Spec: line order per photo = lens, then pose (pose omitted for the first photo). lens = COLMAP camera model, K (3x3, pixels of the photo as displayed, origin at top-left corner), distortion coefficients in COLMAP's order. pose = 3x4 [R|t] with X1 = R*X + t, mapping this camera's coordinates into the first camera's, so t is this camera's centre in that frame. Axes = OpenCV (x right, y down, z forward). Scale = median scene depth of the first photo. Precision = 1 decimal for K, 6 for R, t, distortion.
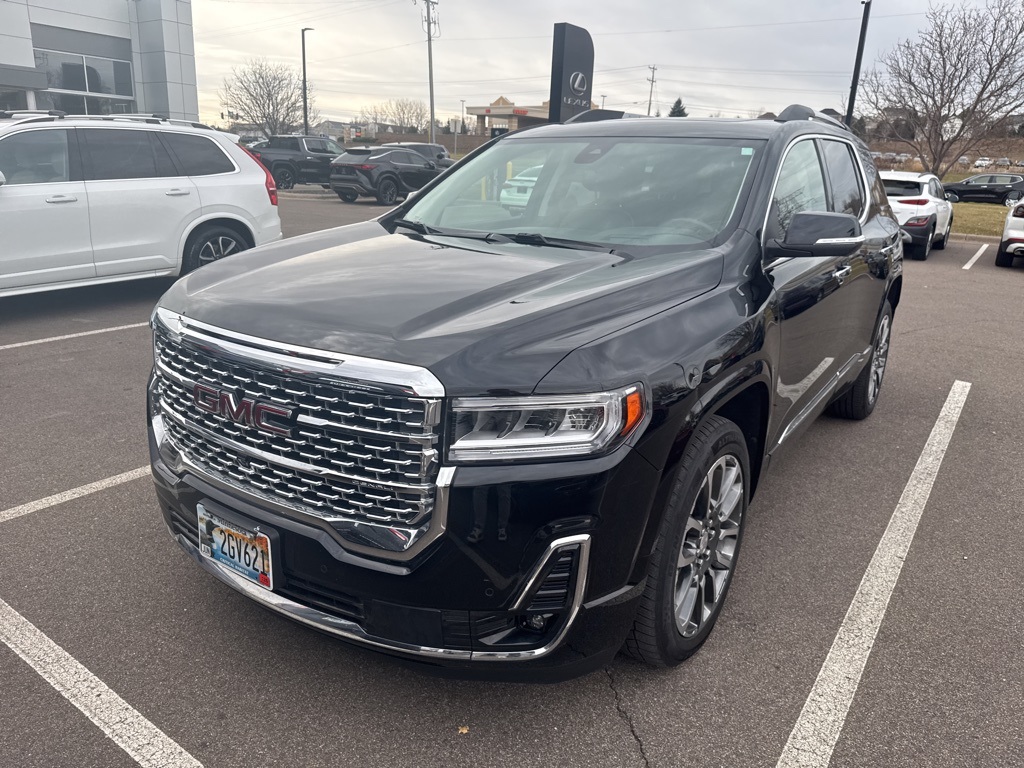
lens RADIAL K [[723.0, 0, 515.9], [0, 723.0, 397.0], [0, 0, 1]] dist [0.026193, -0.027619]
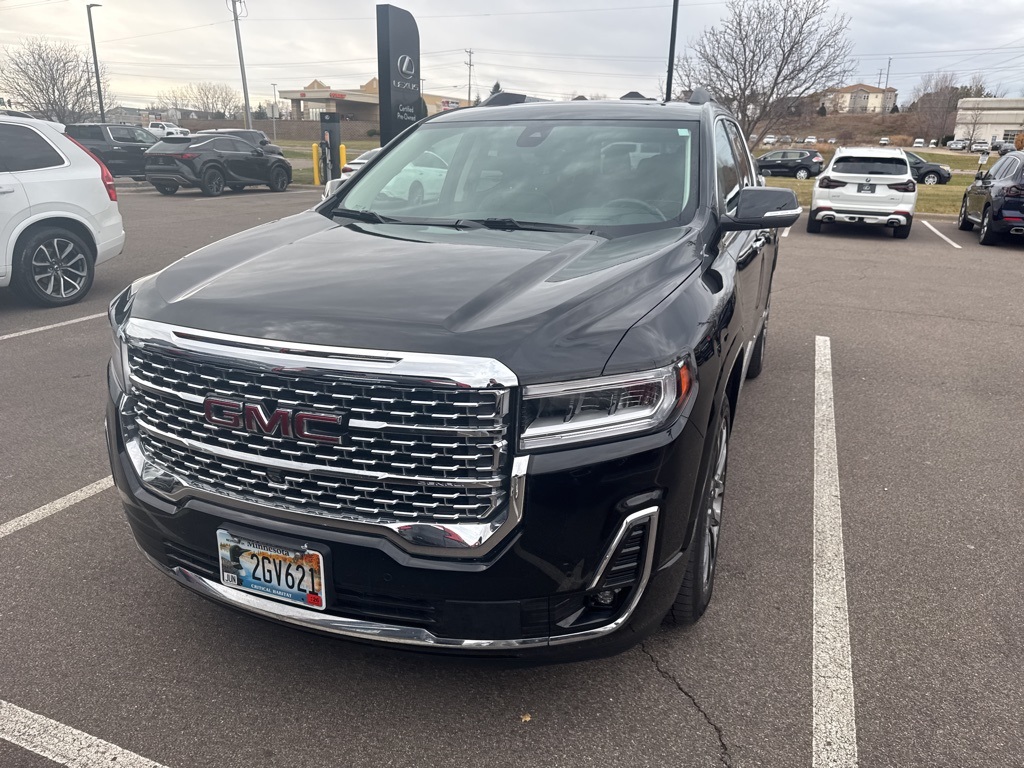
lens RADIAL K [[723.0, 0, 519.2], [0, 723.0, 392.3], [0, 0, 1]] dist [0.026193, -0.027619]
pose [[0.971802, -0.093811, 0.216335, -0.222413], [0.090847, 0.995585, 0.023627, -0.010392], [-0.217596, -0.003308, 0.976033, 0.025121]]
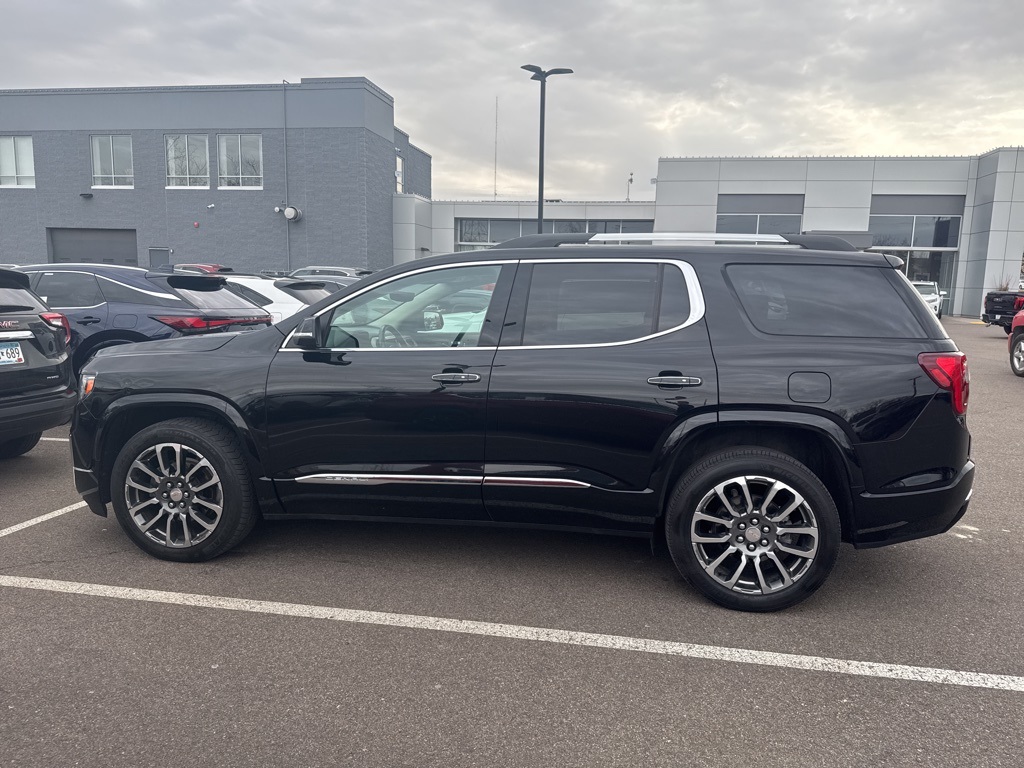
lens RADIAL K [[723.0, 0, 510.8], [0, 723.0, 388.4], [0, 0, 1]] dist [0.026193, -0.027619]
pose [[0.427048, 0.095777, -0.899142, 2.126328], [-0.279046, 0.959800, -0.030295, -0.210592], [0.860095, 0.263839, 0.436606, 0.862740]]
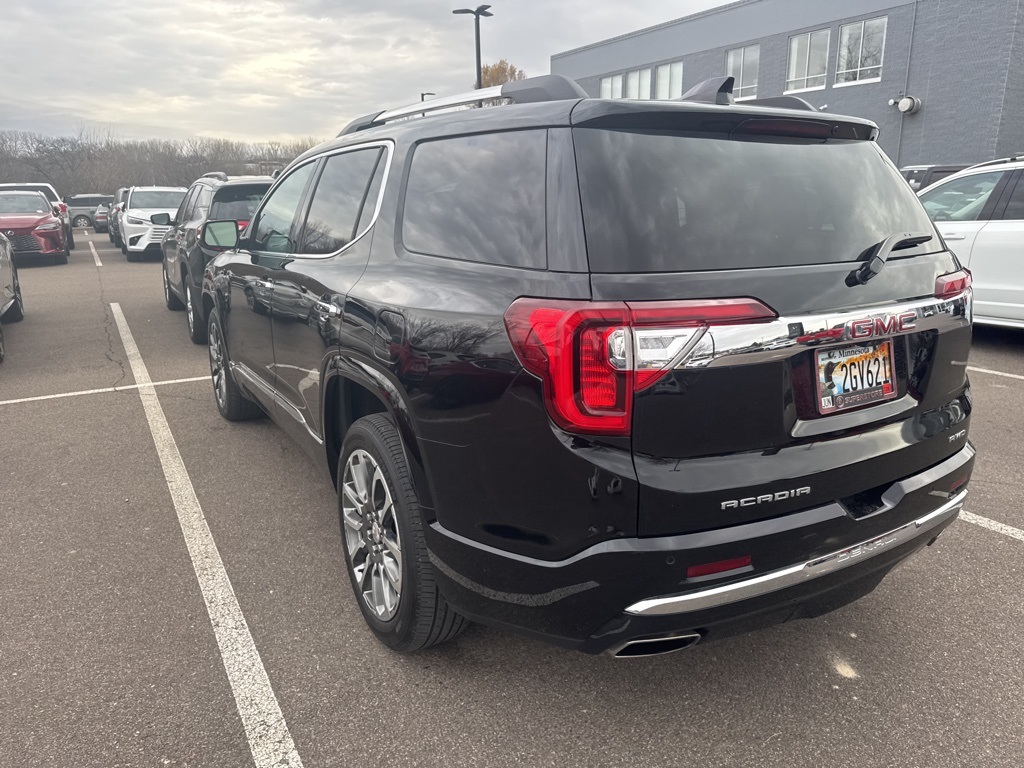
lens RADIAL K [[723.0, 0, 512.2], [0, 723.0, 378.0], [0, 0, 1]] dist [0.026193, -0.027619]
pose [[-0.420932, 0.192501, -0.886431, 1.833488], [-0.280266, 0.901808, 0.328927, -0.723728], [0.862709, 0.386892, -0.325649, 2.478777]]
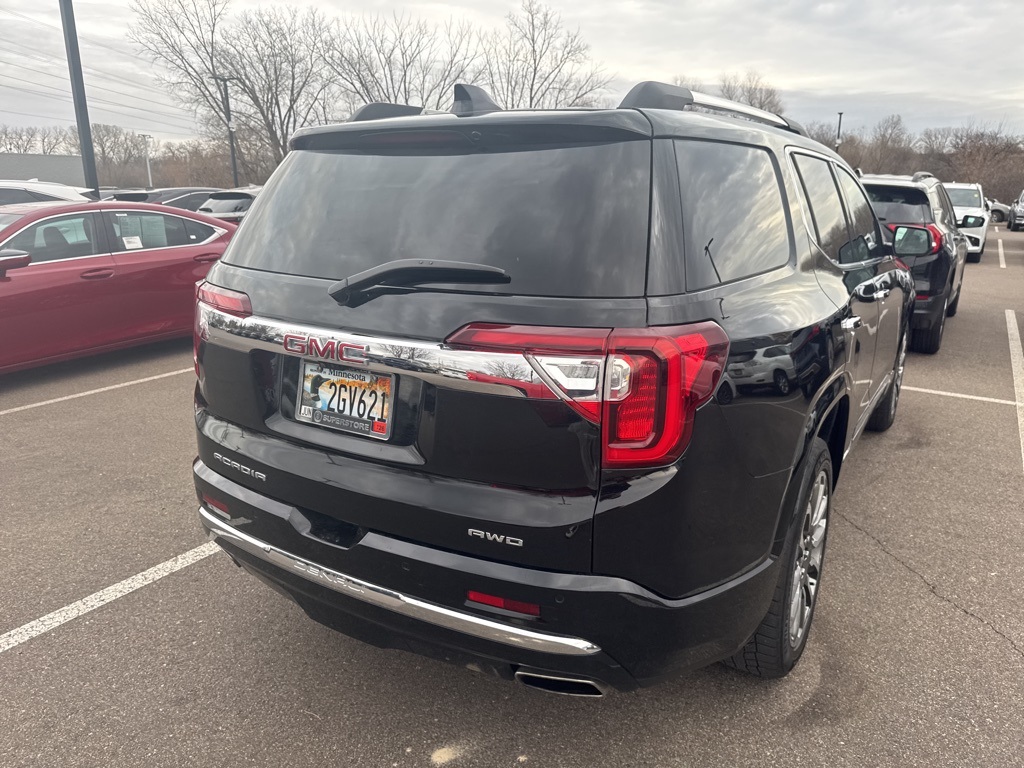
lens RADIAL K [[723.0, 0, 519.7], [0, 723.0, 387.3], [0, 0, 1]] dist [0.026193, -0.027619]
pose [[-0.998060, -0.024914, -0.057052, 0.791308], [-0.051795, 0.840733, 0.538966, -1.014787], [0.034538, 0.540876, -0.840393, 3.215487]]
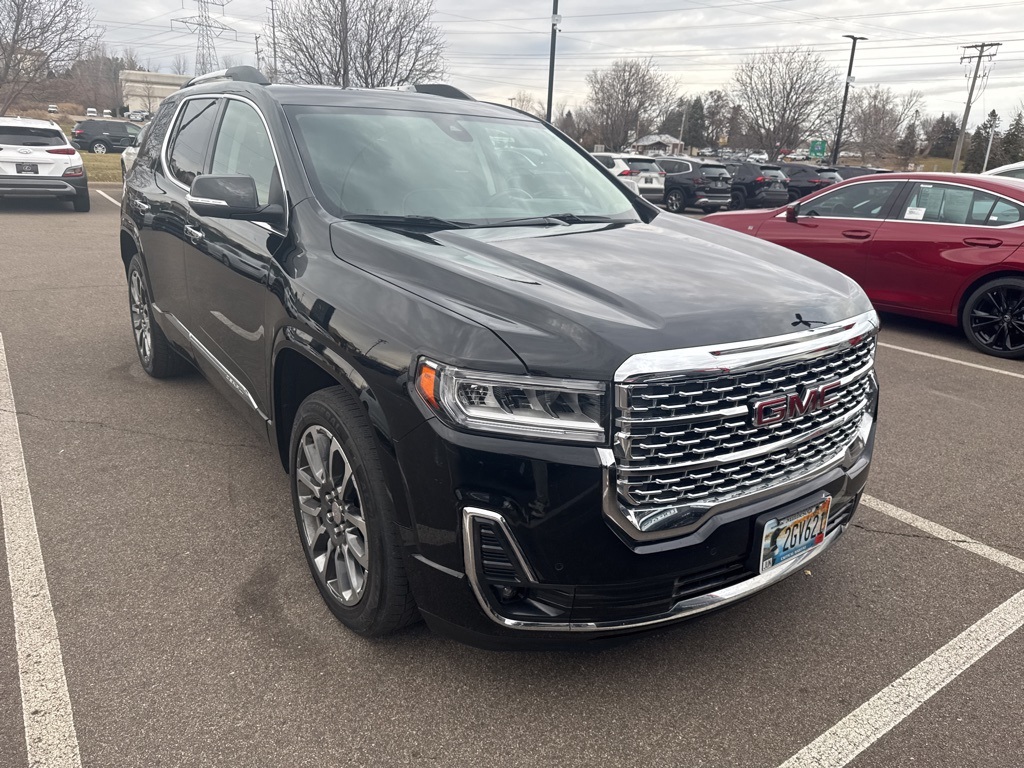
lens RADIAL K [[723.0, 0, 516.4], [0, 723.0, 382.1], [0, 0, 1]] dist [0.026193, -0.027619]
pose [[0.331574, -0.310386, 0.890909, -1.191573], [0.259323, 0.937941, 0.230258, -0.297145], [-0.907089, 0.154686, 0.391487, 0.790254]]
